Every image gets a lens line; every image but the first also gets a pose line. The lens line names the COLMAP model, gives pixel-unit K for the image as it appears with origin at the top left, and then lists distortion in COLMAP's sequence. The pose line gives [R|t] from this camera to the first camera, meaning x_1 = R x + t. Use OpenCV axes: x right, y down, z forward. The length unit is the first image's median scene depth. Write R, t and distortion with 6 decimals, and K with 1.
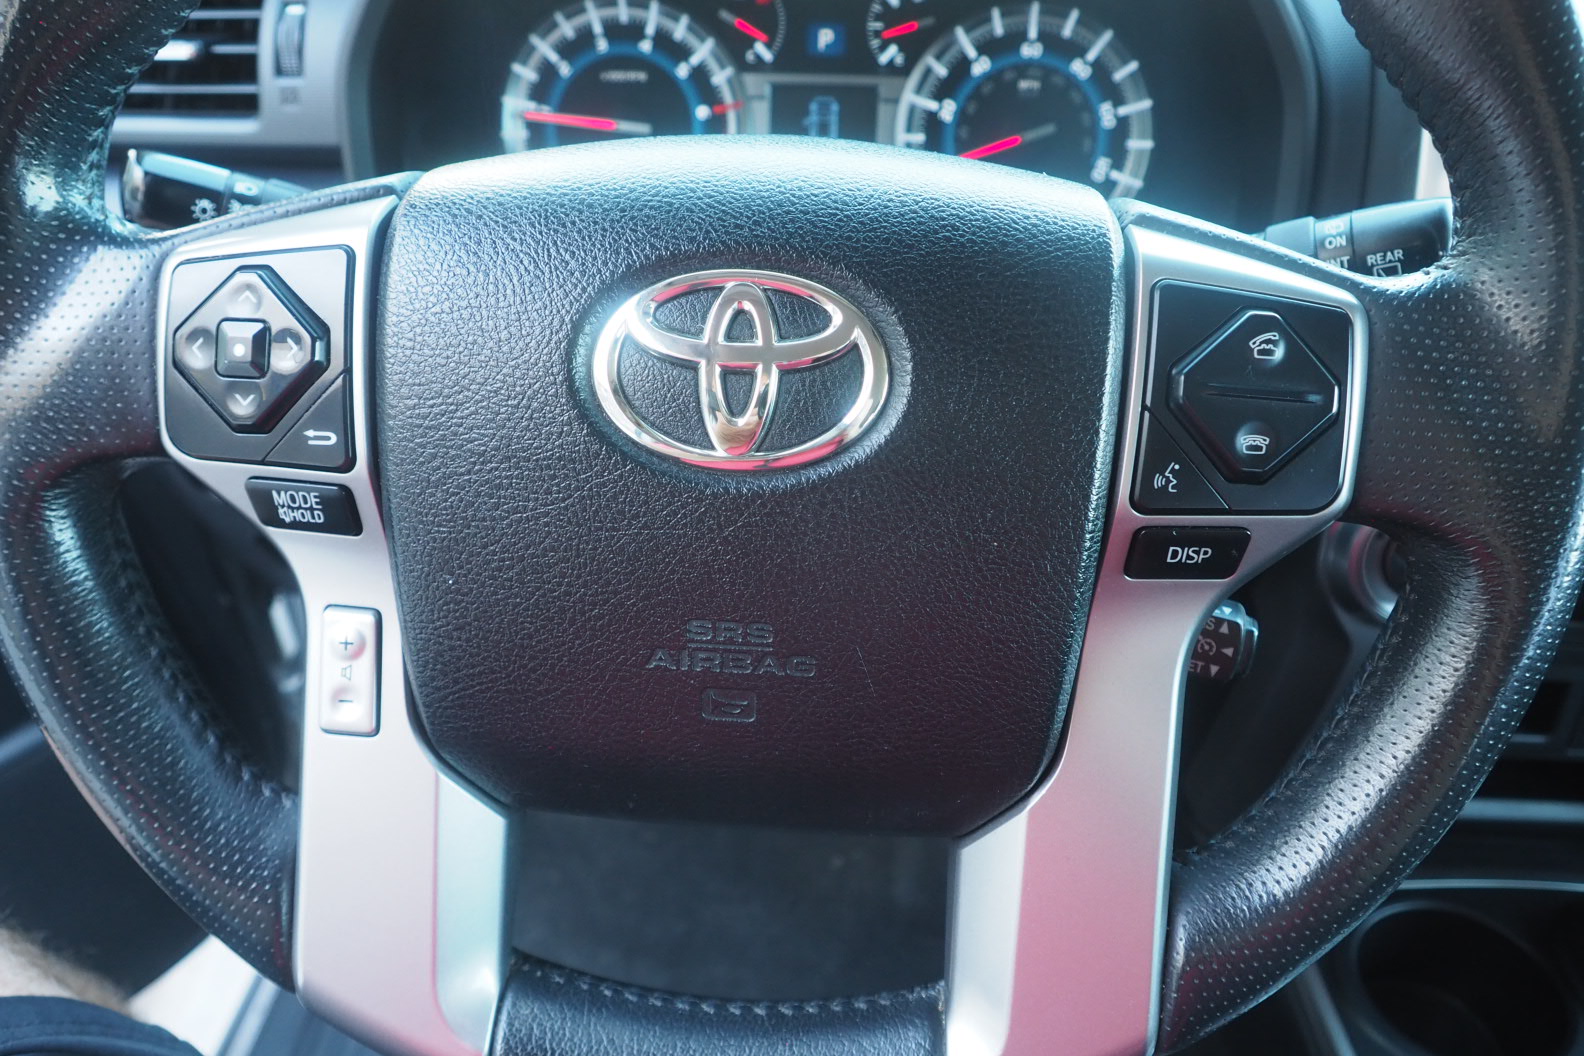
lens RADIAL K [[1115.8, 0, 795.9], [0, 1115.8, 523.0], [0, 0, 1]] dist [-0.034394, 0.006384]
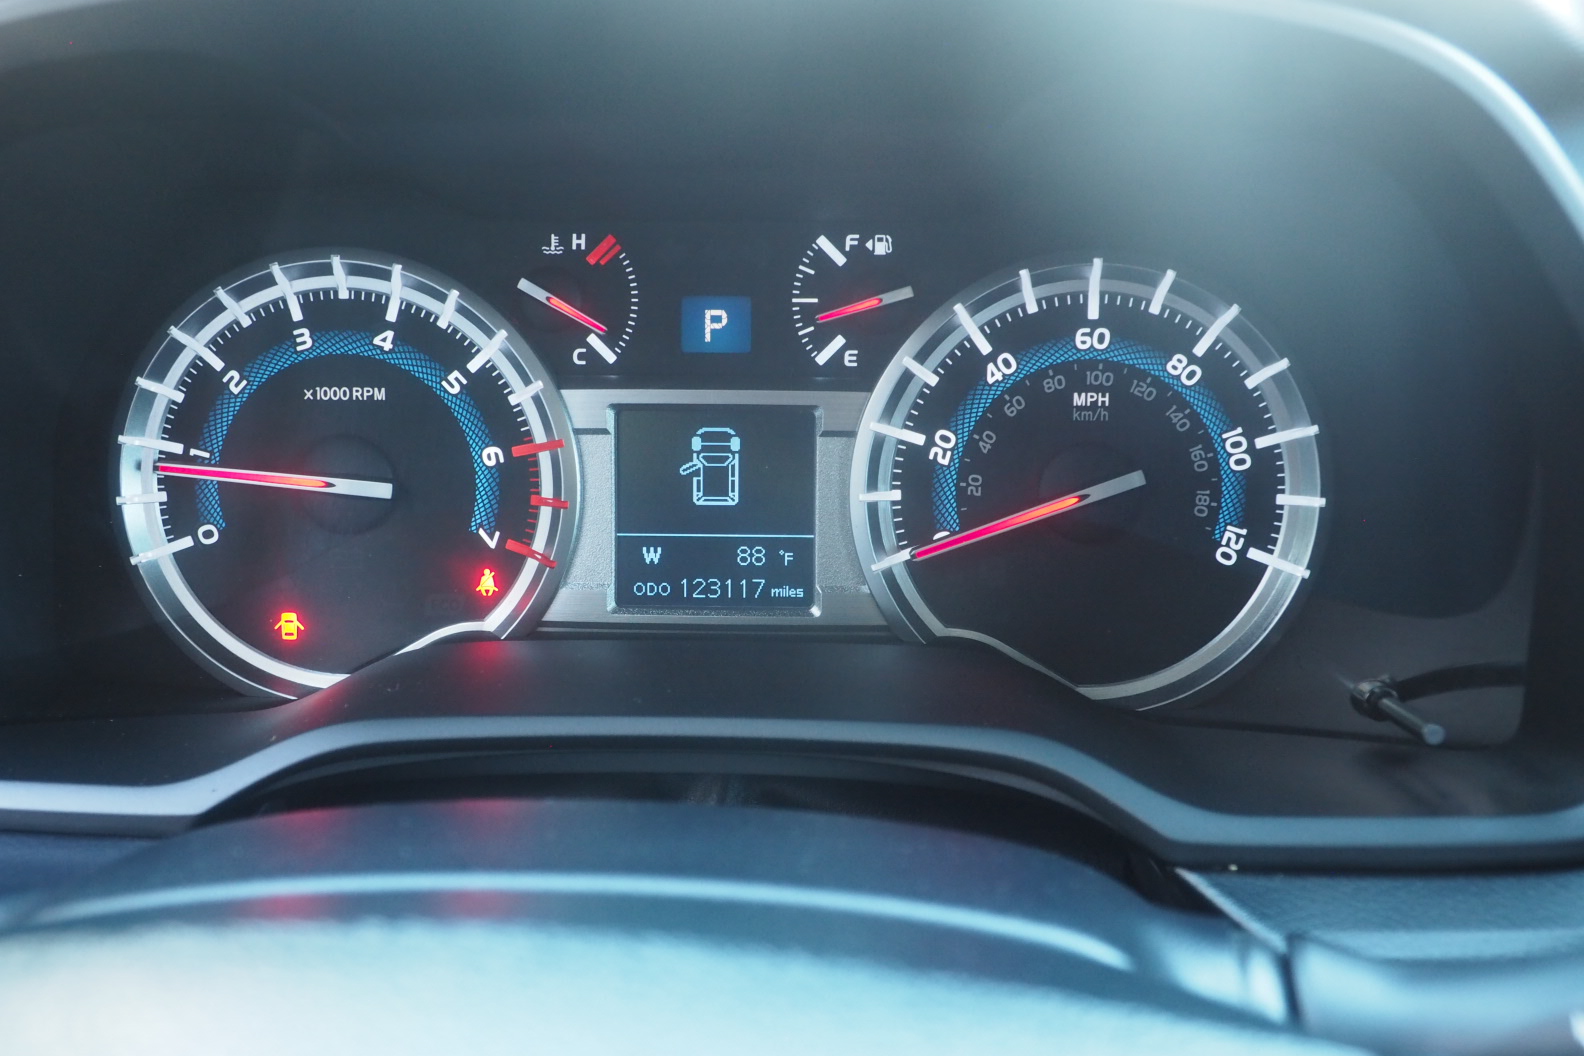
lens RADIAL K [[1460.6, 0, 797.6], [0, 1460.6, 527.8], [0, 0, 1]] dist [-0.015590, 0.000000]
pose [[0.999239, -0.021096, 0.032815, 0.043163], [0.026418, 0.984865, -0.171298, -0.221245], [-0.028705, 0.172035, 0.984673, 0.319292]]
